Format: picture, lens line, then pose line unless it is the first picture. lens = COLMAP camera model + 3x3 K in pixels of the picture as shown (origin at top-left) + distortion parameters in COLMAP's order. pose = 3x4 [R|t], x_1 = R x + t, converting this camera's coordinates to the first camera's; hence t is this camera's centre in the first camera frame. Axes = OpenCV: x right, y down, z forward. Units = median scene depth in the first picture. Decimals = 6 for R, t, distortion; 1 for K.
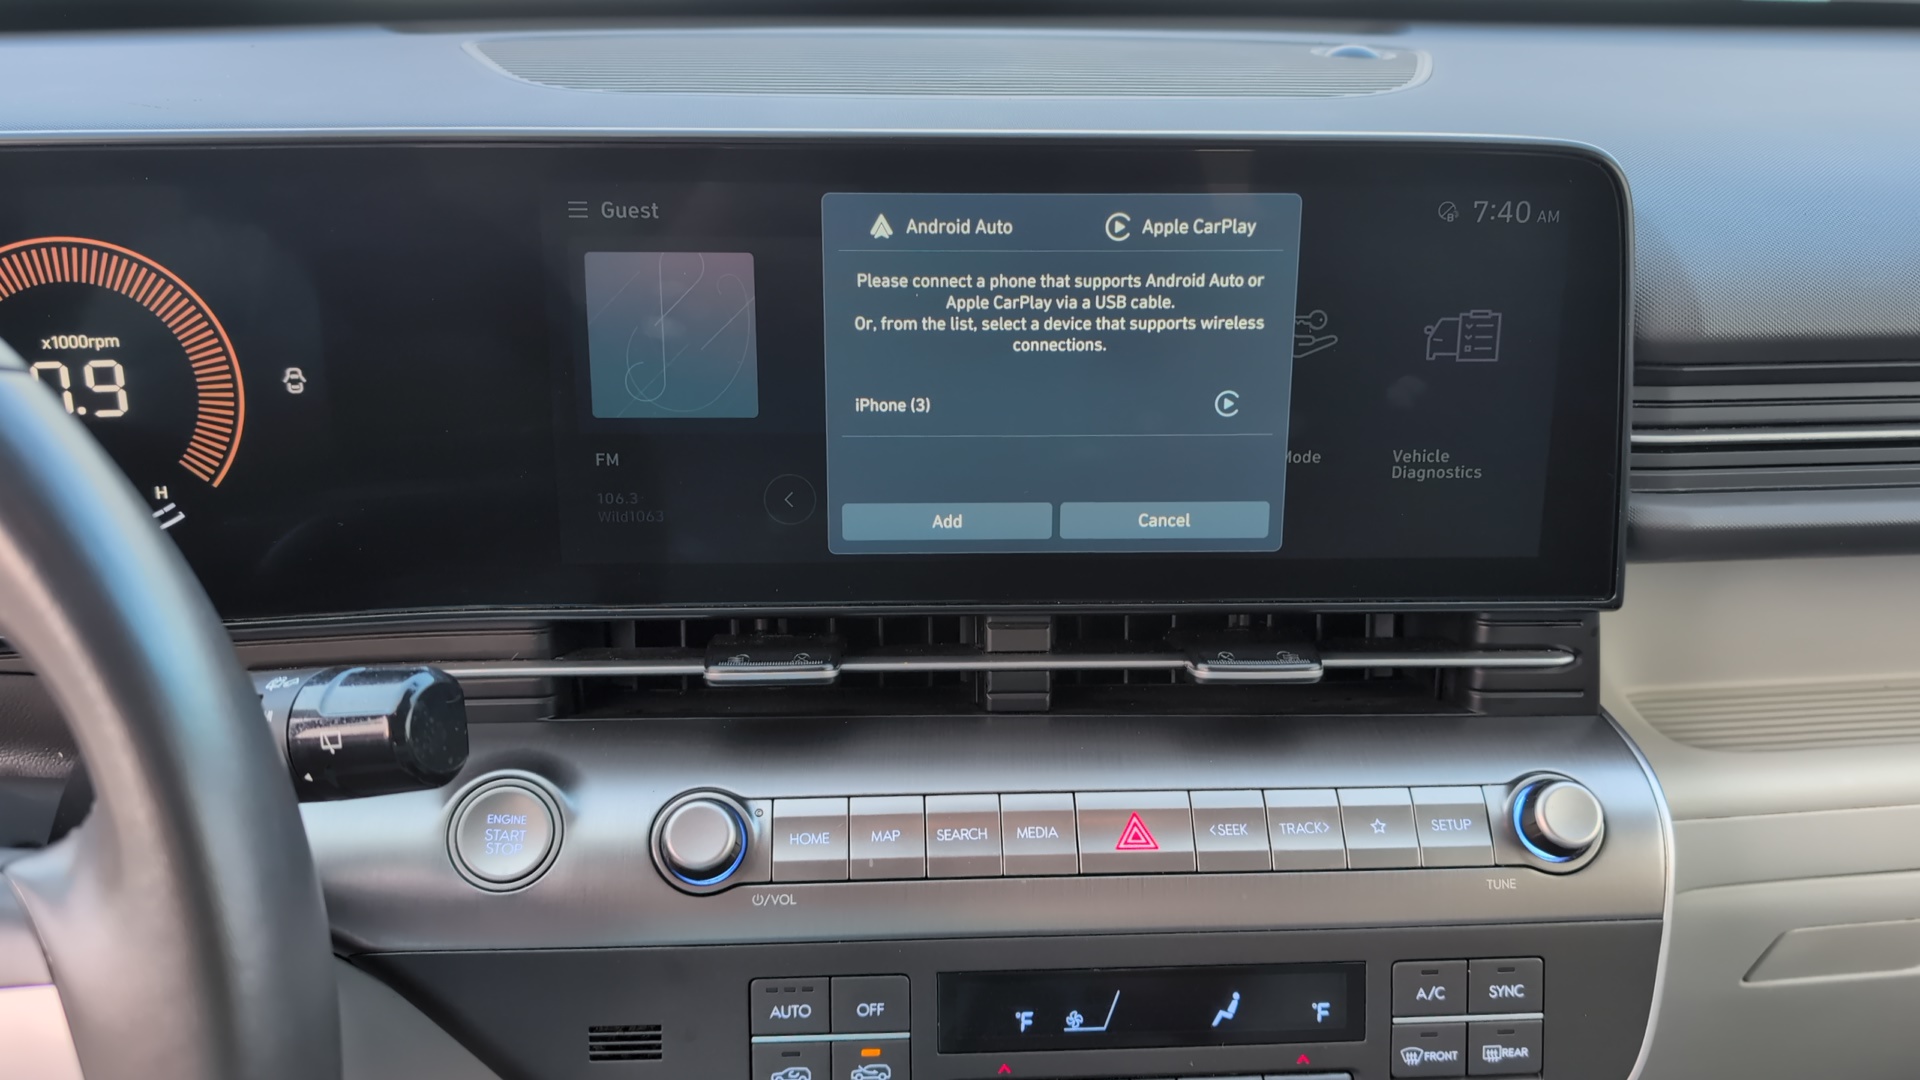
lens RADIAL K [[1518.1, 0, 959.1], [0, 1518.1, 456.3], [0, 0, 1]] dist [-0.010562, -0.008337]
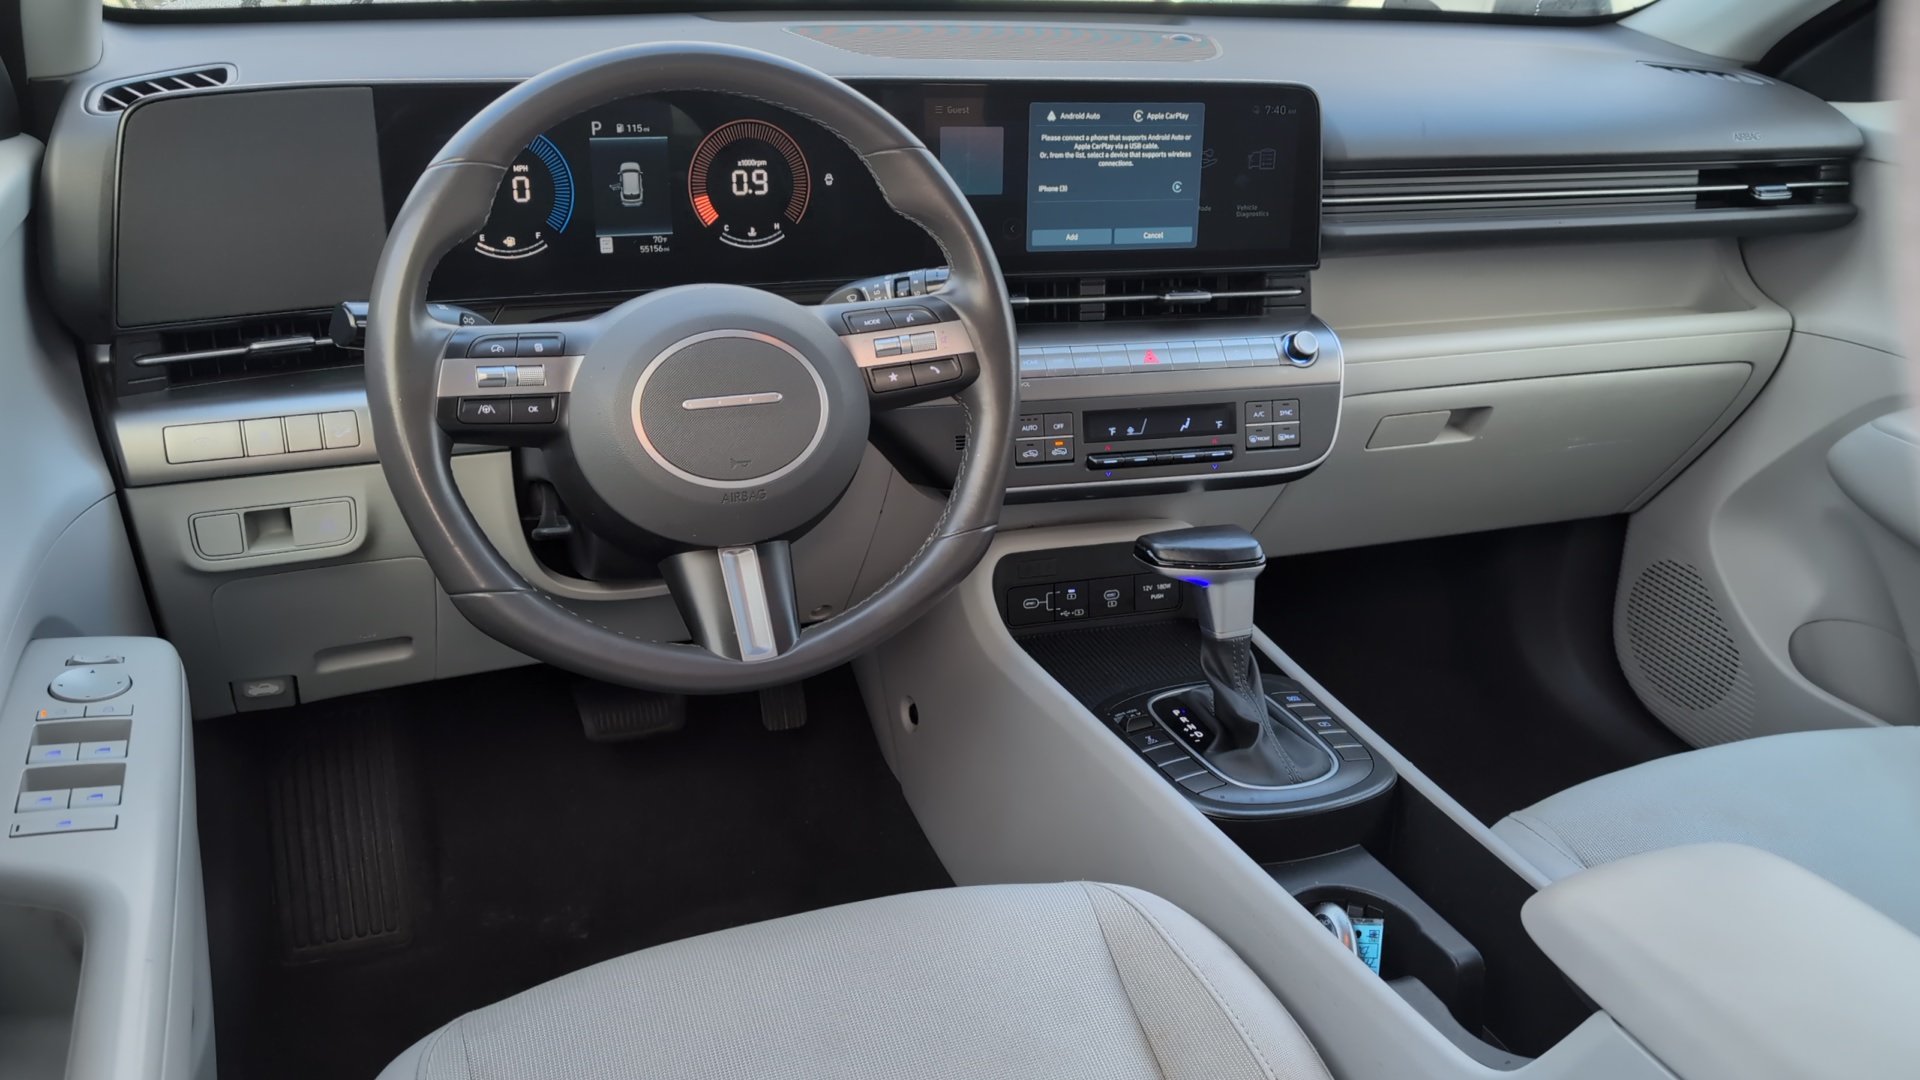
lens RADIAL K [[1625.3, 0, 906.0], [0, 1625.3, 541.8], [0, 0, 1]] dist [0.044024, -0.210007]
pose [[0.972267, -0.061052, 0.225763, -0.934178], [0.046147, 0.996428, 0.070722, 0.350198], [-0.229274, -0.058343, 0.971612, -1.611269]]
